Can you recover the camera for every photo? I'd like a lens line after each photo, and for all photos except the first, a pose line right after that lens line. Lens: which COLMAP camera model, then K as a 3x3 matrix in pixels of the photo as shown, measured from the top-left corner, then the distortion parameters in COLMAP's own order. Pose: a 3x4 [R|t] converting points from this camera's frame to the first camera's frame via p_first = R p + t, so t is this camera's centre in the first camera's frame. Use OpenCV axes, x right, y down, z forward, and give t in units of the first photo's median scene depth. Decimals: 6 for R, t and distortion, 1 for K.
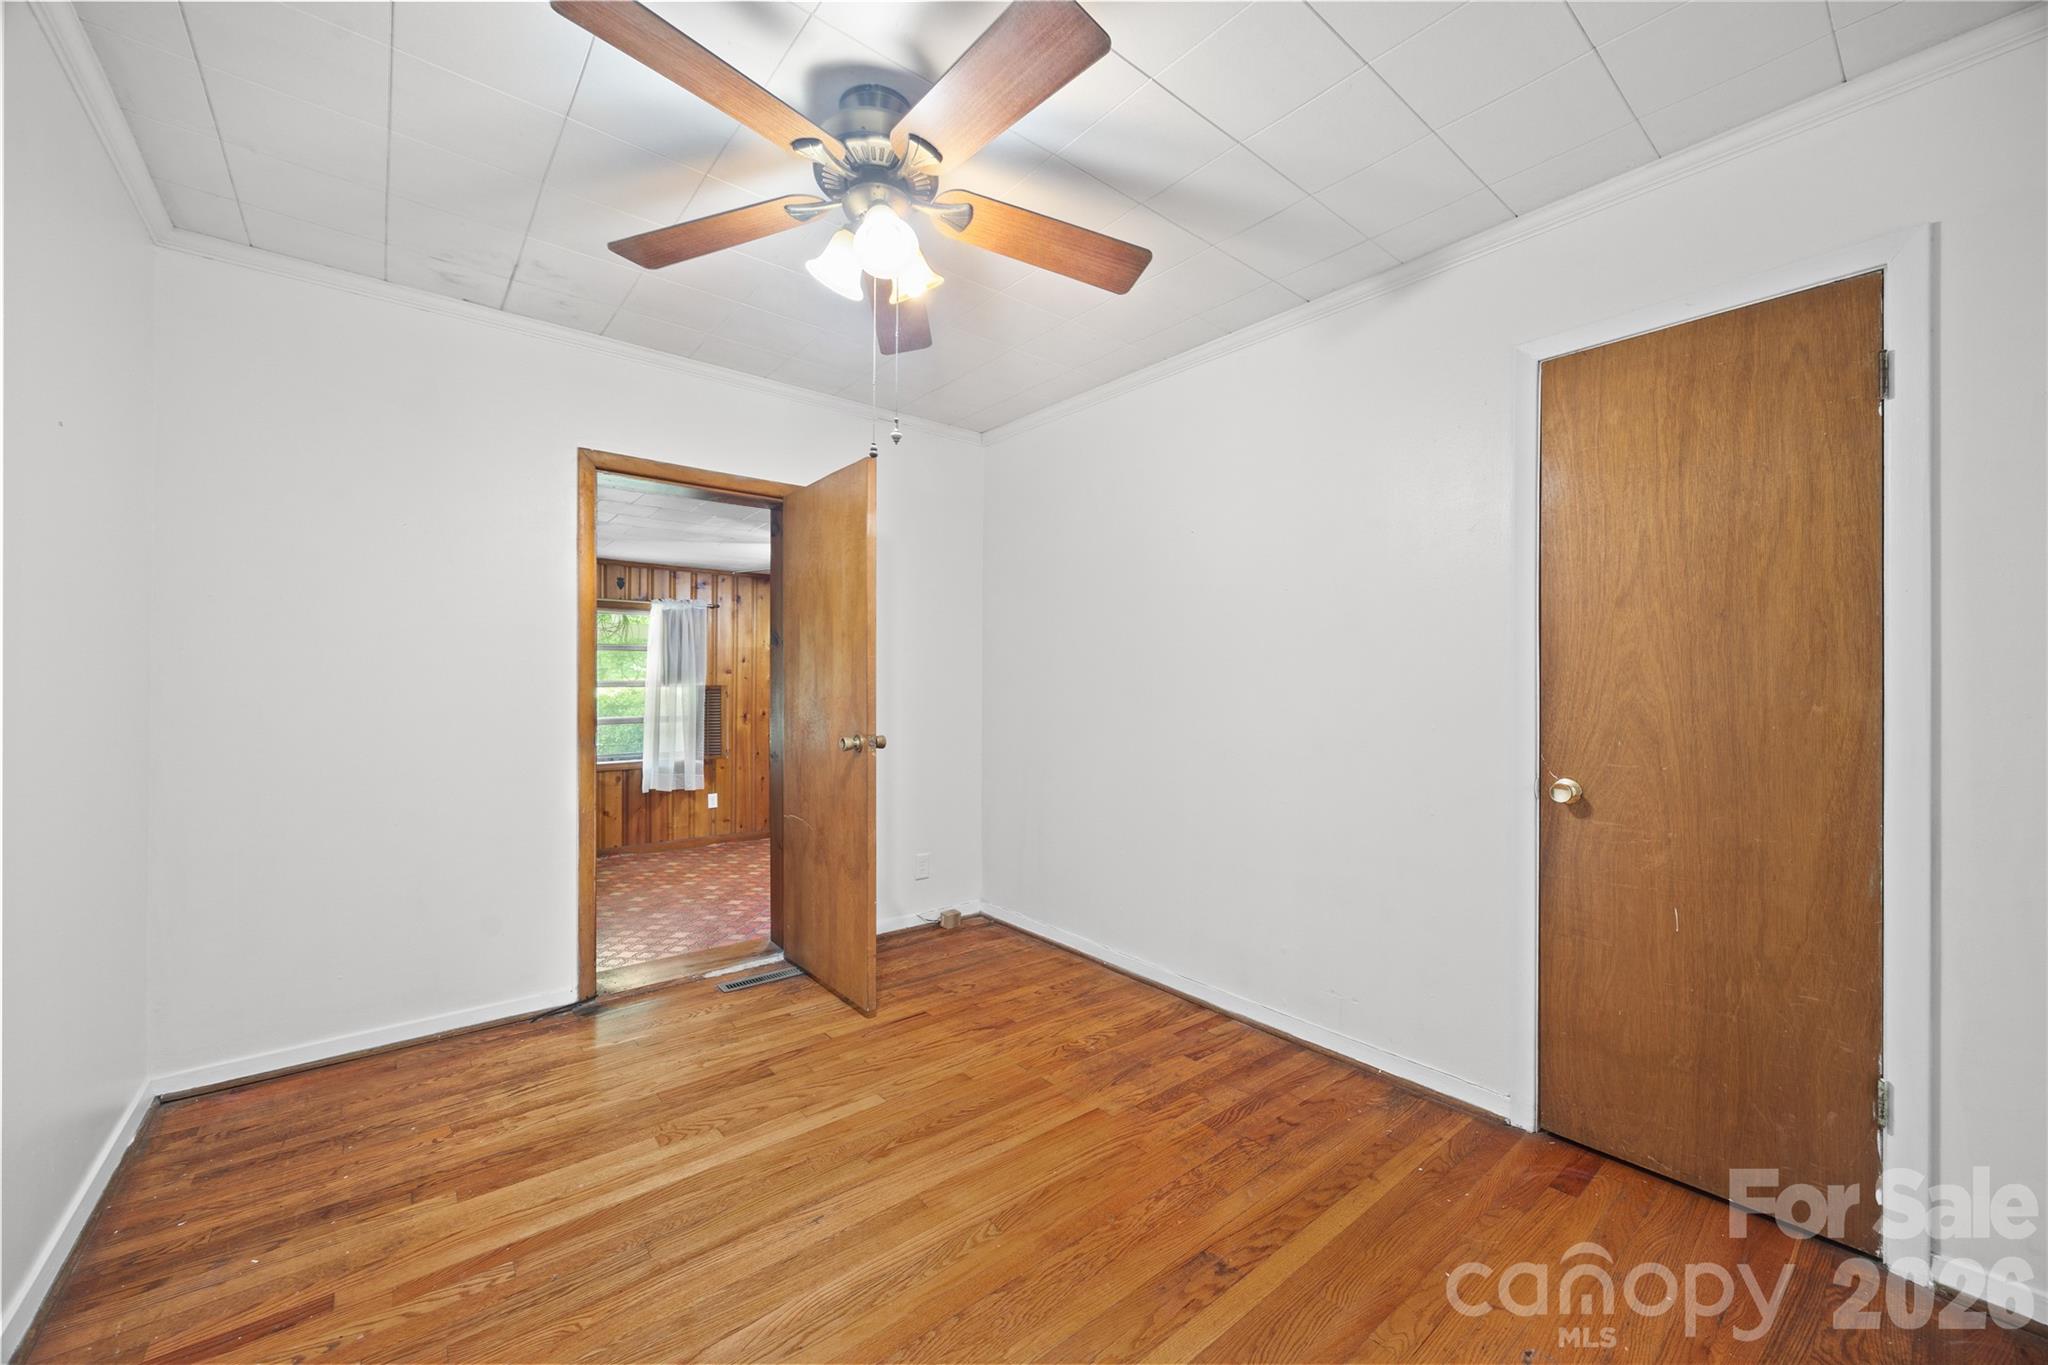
lens RADIAL K [[792.0, 0, 1035.1], [0, 792.0, 685.0], [0, 0, 1]] dist [0.003662, -0.000330]
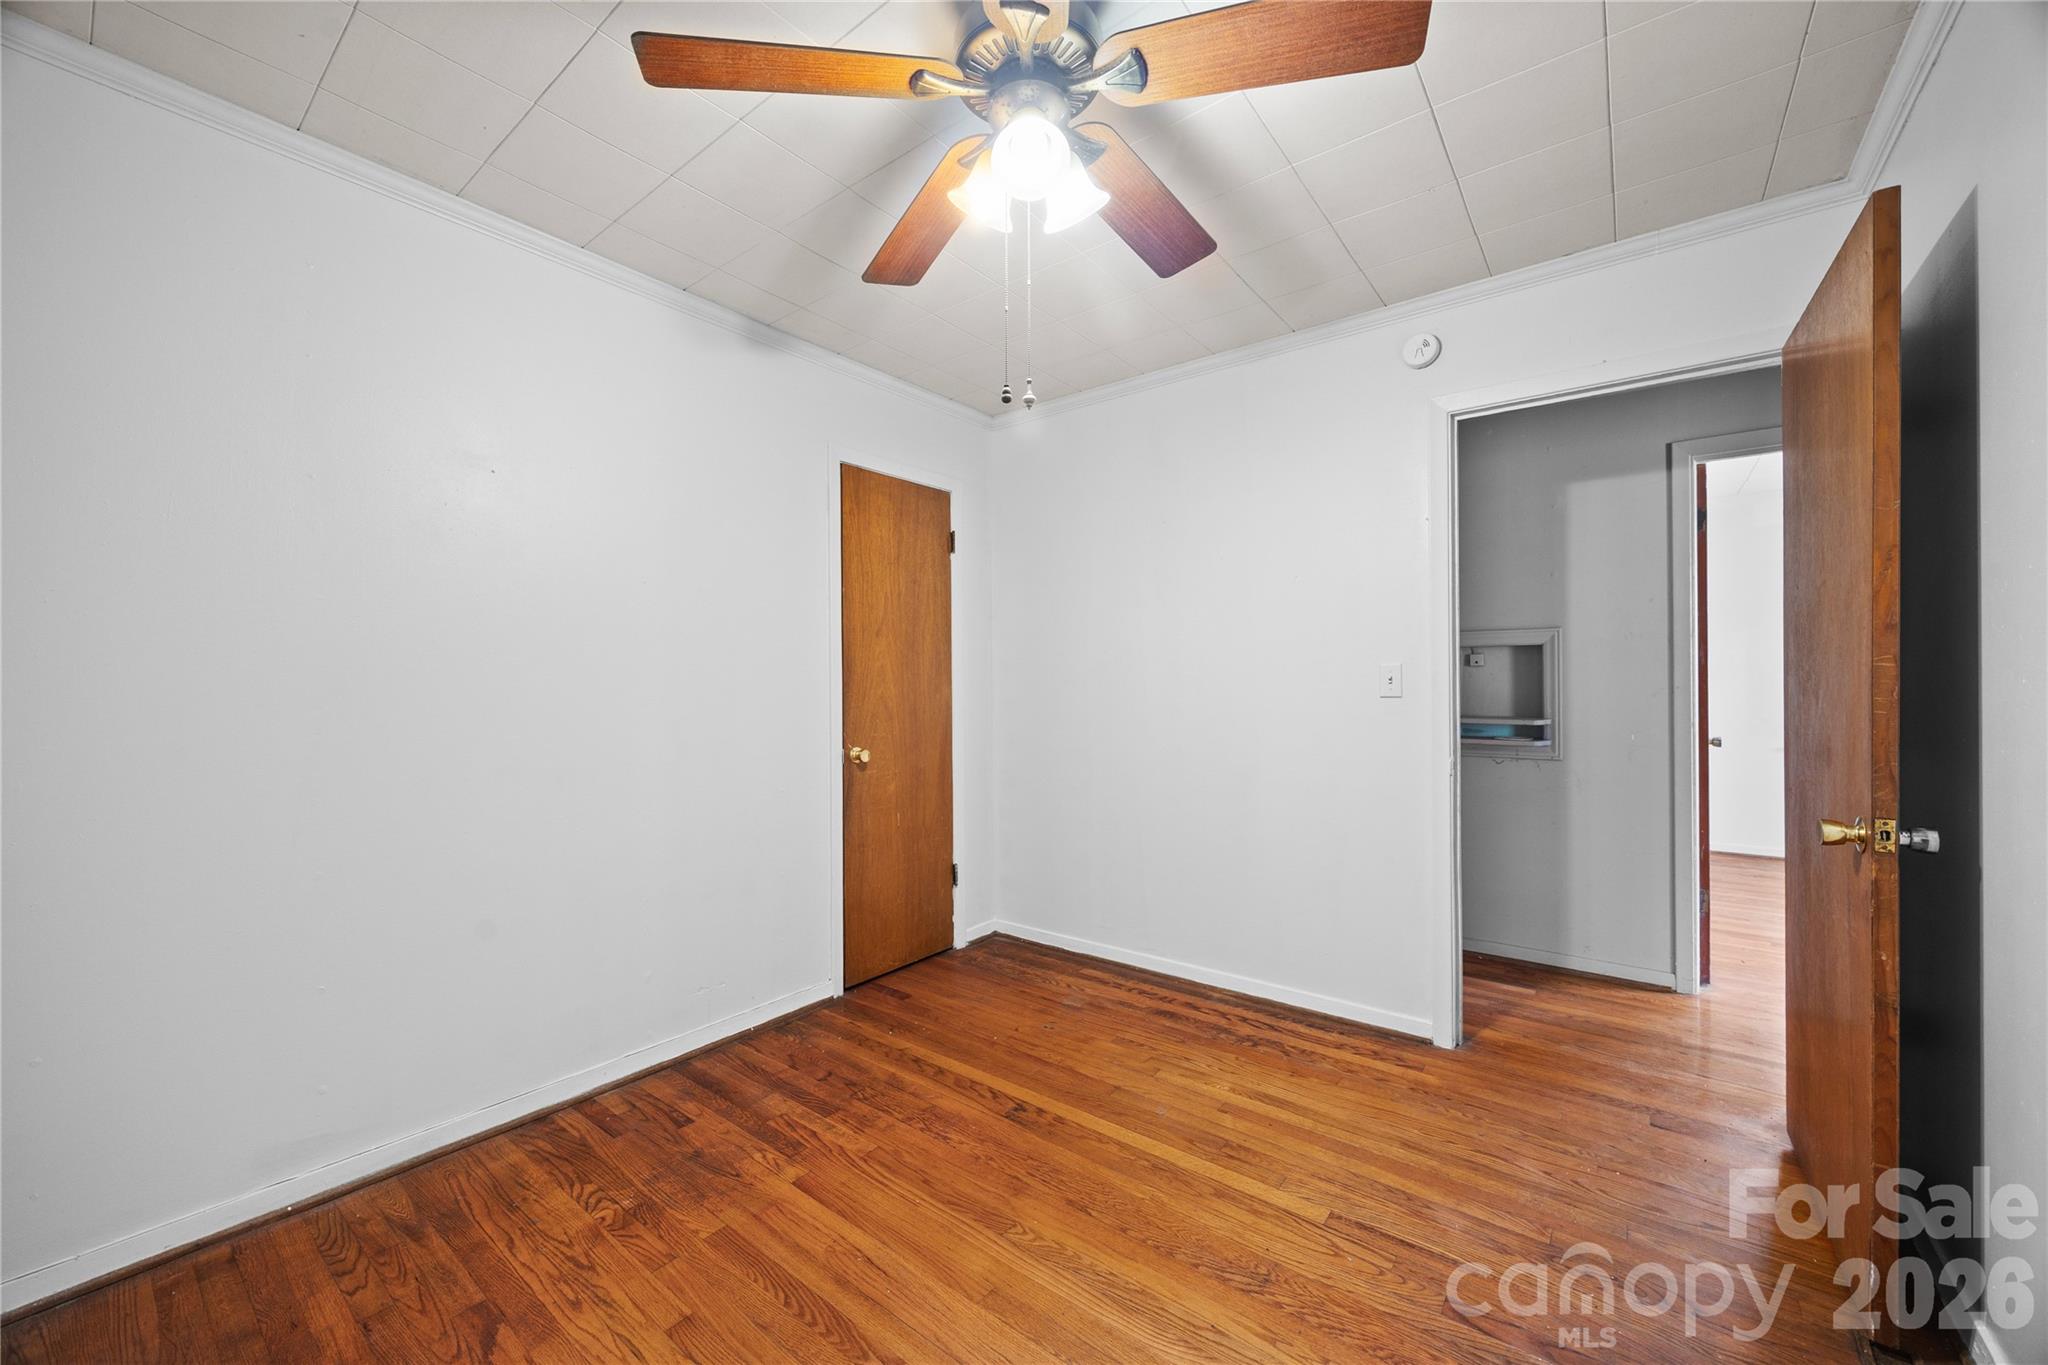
lens RADIAL K [[792.0, 0, 1016.8], [0, 792.0, 690.5], [0, 0, 1]] dist [0.003662, -0.000330]
pose [[-0.214091, -0.010119, 0.976761, -0.853628], [0.003580, 0.999932, 0.011143, -0.004830], [-0.976807, 0.005882, -0.214040, 1.006222]]
